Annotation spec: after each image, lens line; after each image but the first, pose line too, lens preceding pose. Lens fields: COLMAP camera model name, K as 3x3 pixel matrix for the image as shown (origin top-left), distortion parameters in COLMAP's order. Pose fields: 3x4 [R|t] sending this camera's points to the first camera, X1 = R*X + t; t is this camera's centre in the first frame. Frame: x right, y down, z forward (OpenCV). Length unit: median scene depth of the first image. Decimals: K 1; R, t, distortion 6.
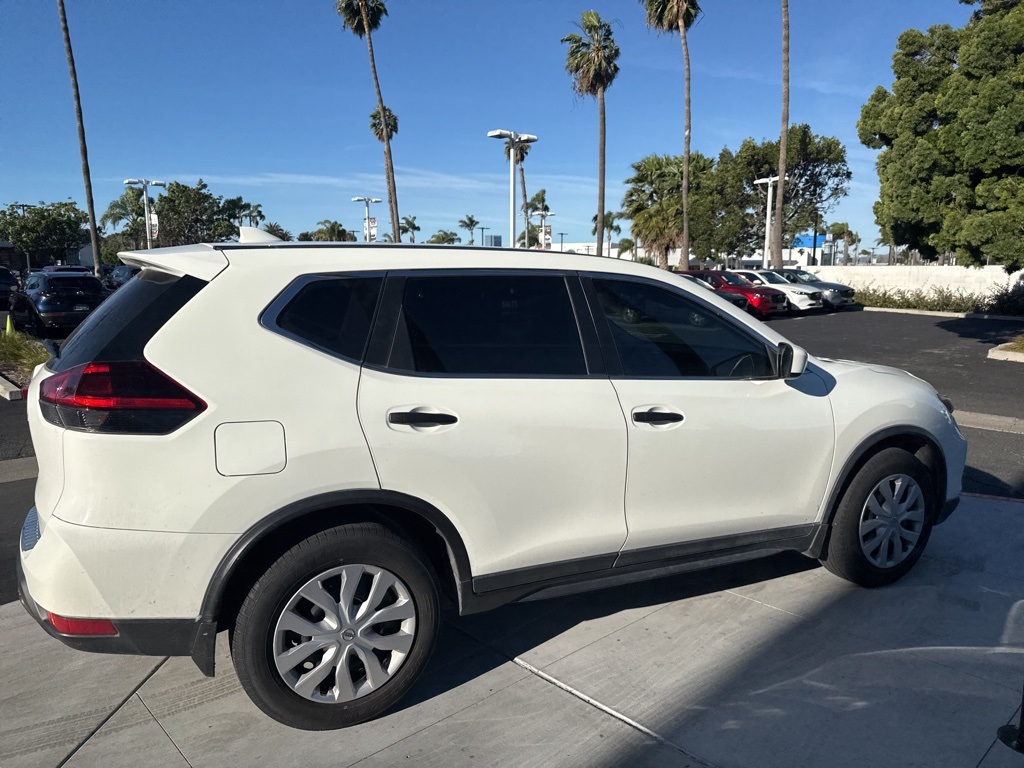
lens RADIAL K [[727.7, 0, 510.4], [0, 727.7, 392.7], [0, 0, 1]] dist [0.028995, -0.037164]
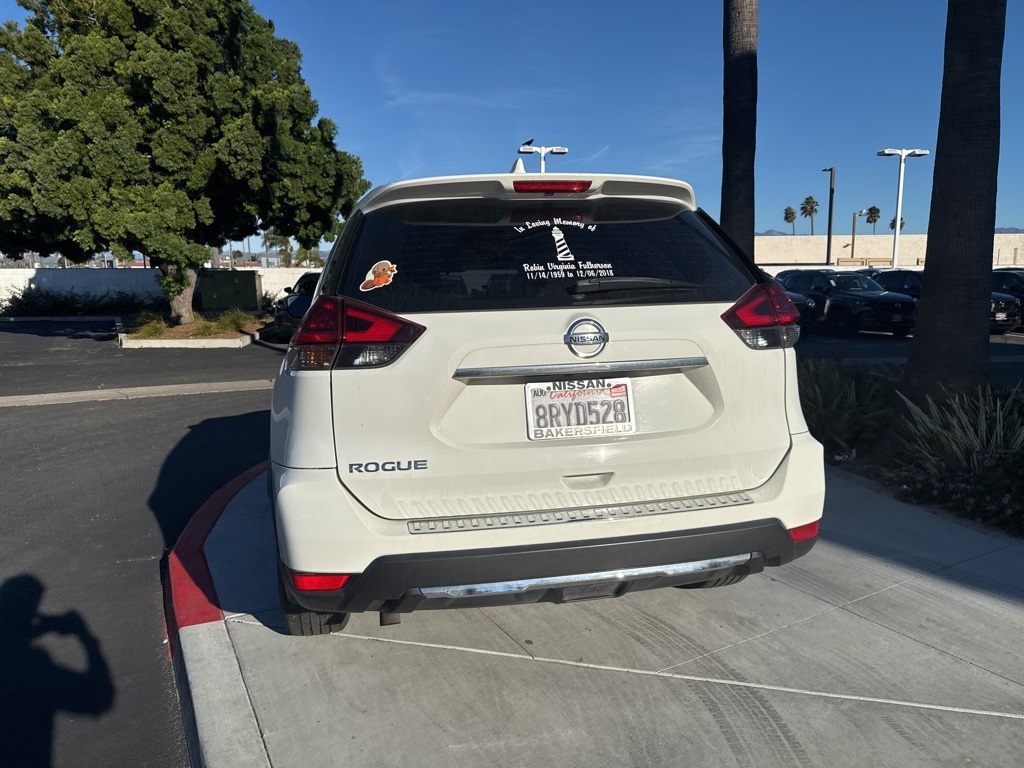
lens RADIAL K [[727.7, 0, 500.7], [0, 727.7, 361.6], [0, 0, 1]] dist [0.028995, -0.037164]
pose [[0.250331, -0.113419, 0.961494, -1.059837], [0.168589, 0.983048, 0.072069, -0.045494], [-0.953369, 0.144056, 0.265209, 0.691237]]
